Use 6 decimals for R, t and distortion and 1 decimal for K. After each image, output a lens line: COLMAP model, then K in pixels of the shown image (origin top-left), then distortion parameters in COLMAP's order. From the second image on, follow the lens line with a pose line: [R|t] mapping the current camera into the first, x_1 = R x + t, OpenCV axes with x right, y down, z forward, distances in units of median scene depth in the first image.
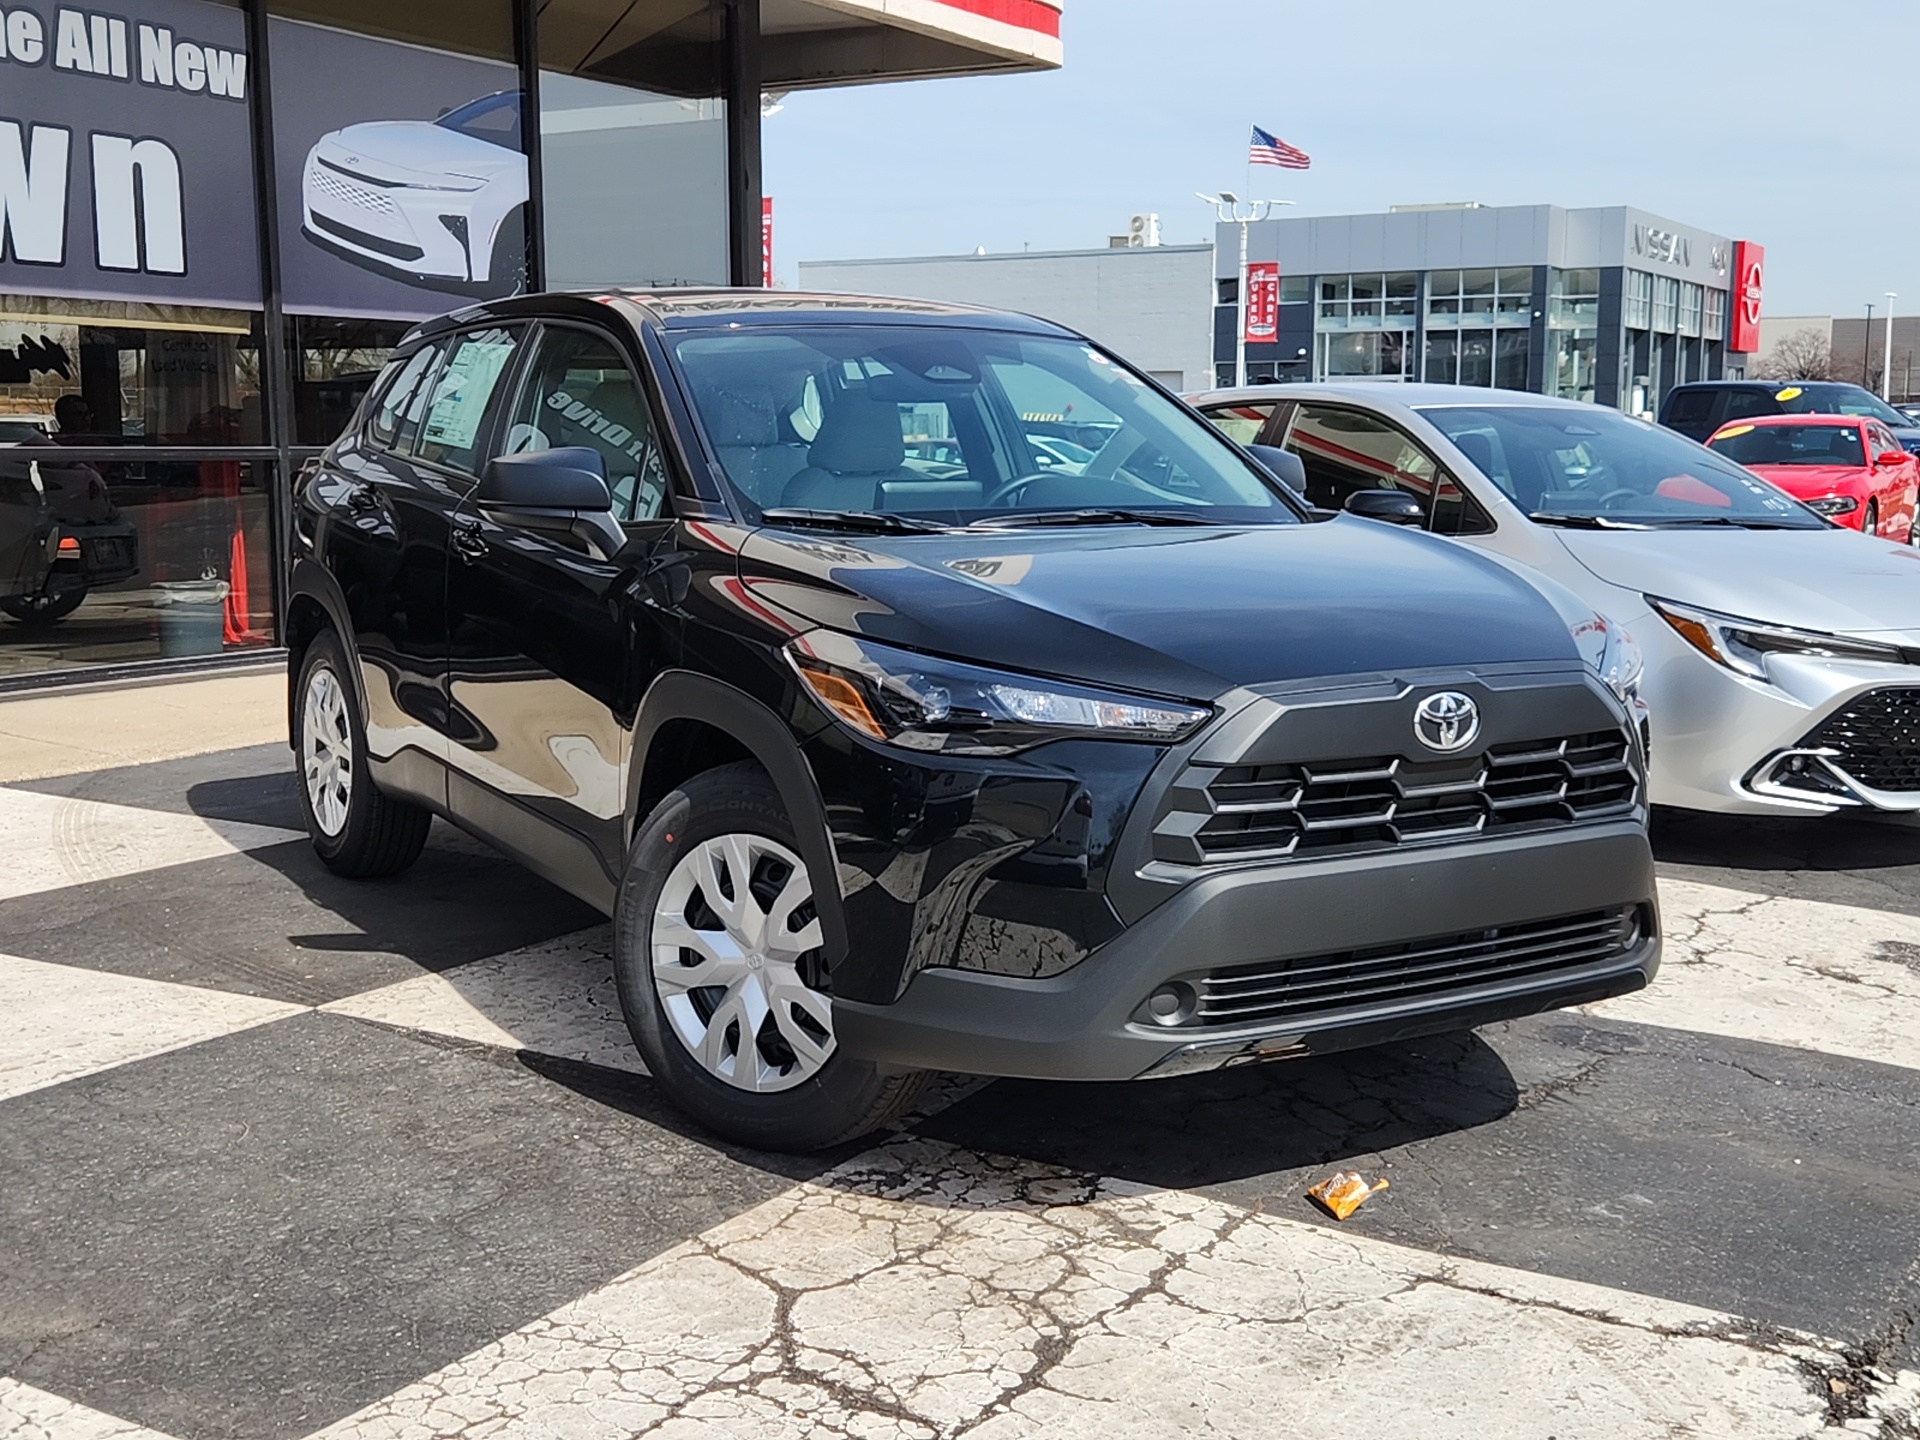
lens RADIAL K [[2193.2, 0, 951.9], [0, 2193.2, 717.5], [0, 0, 1]] dist [0.098621, -0.119311]
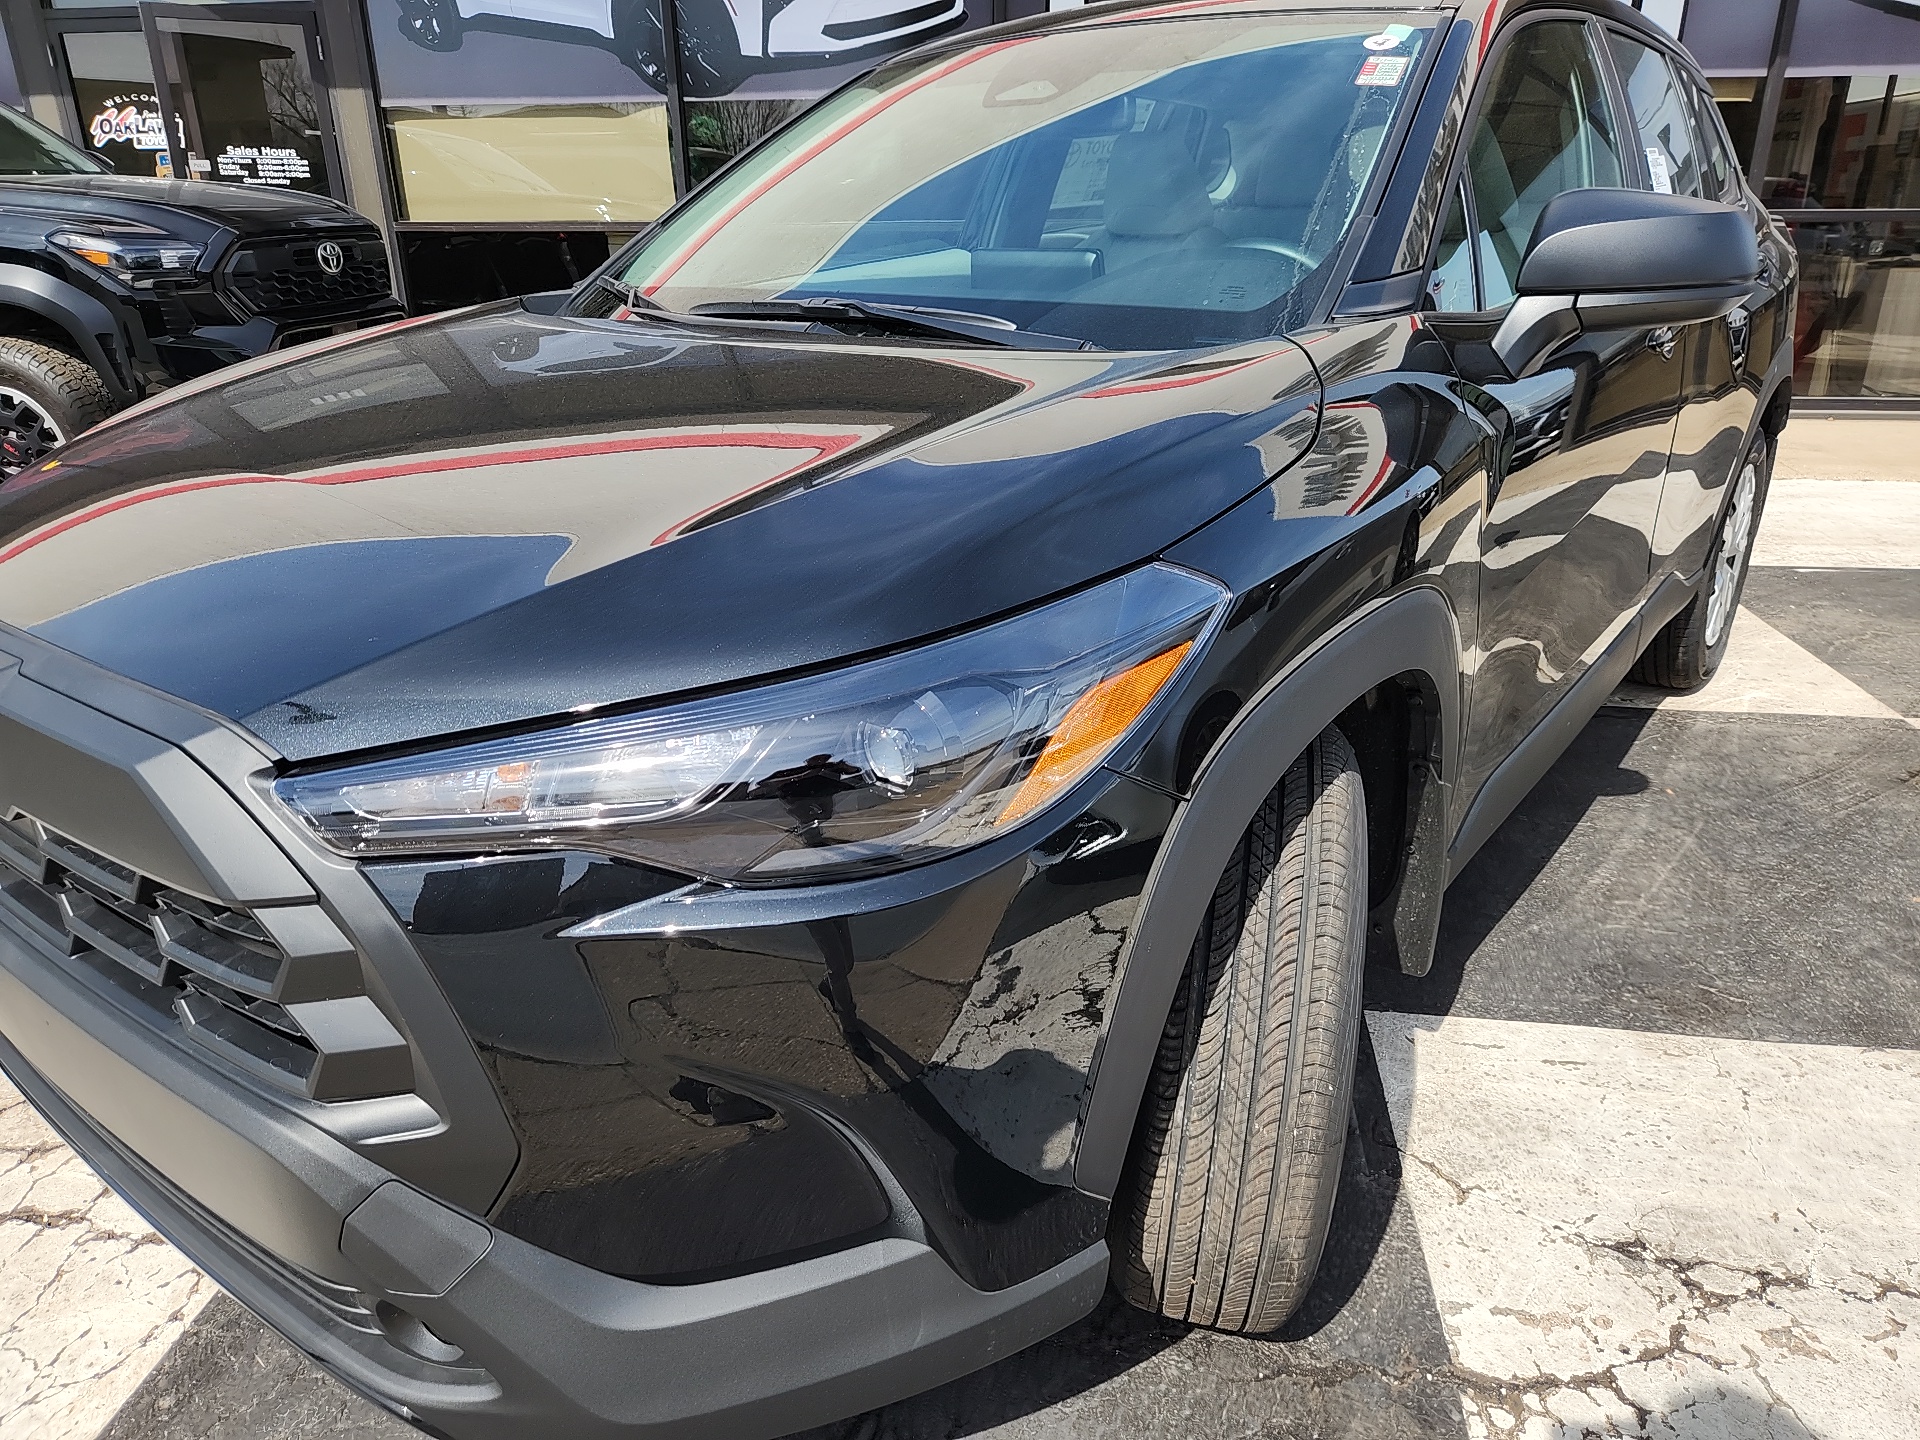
lens RADIAL K [[1287.1, 0, 969.5], [0, 1287.1, 745.8], [0, 0, 1]] dist [0.037231, -0.027261]
pose [[0.379738, 0.348720, -0.856851, 0.538755], [-0.111495, 0.936731, 0.331818, -0.117664], [0.918351, -0.030469, 0.394593, 1.010361]]
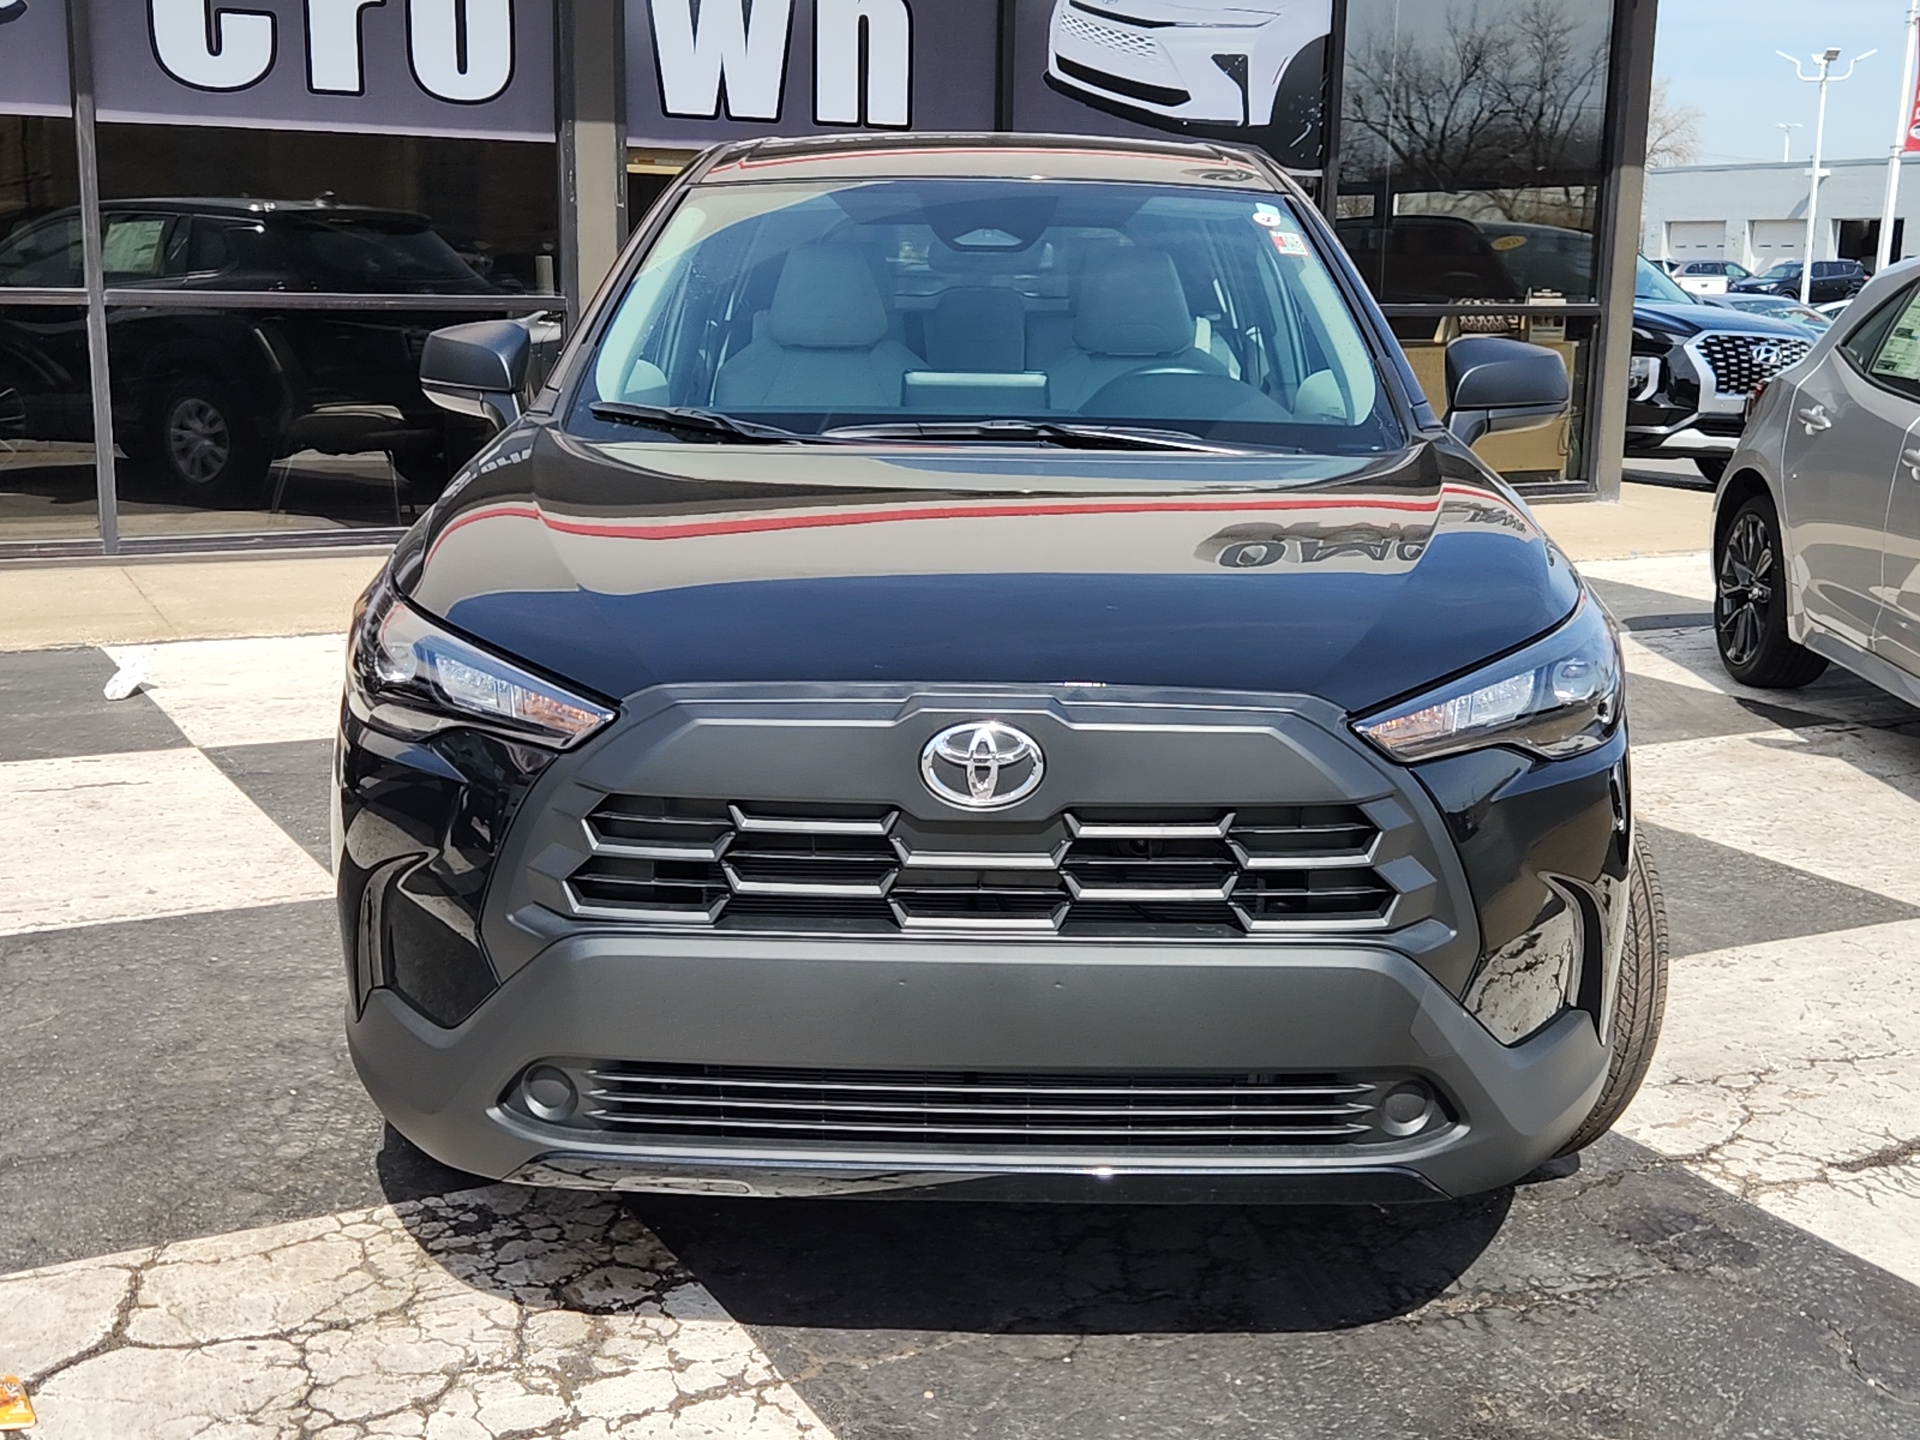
lens RADIAL K [[2193.2, 0, 951.9], [0, 2193.2, 717.5], [0, 0, 1]] dist [0.098621, -0.119311]
pose [[0.857239, 0.117415, -0.501354, 0.510607], [-0.083859, 0.992491, 0.089052, -0.066690], [0.508045, -0.034296, 0.860647, 0.375612]]
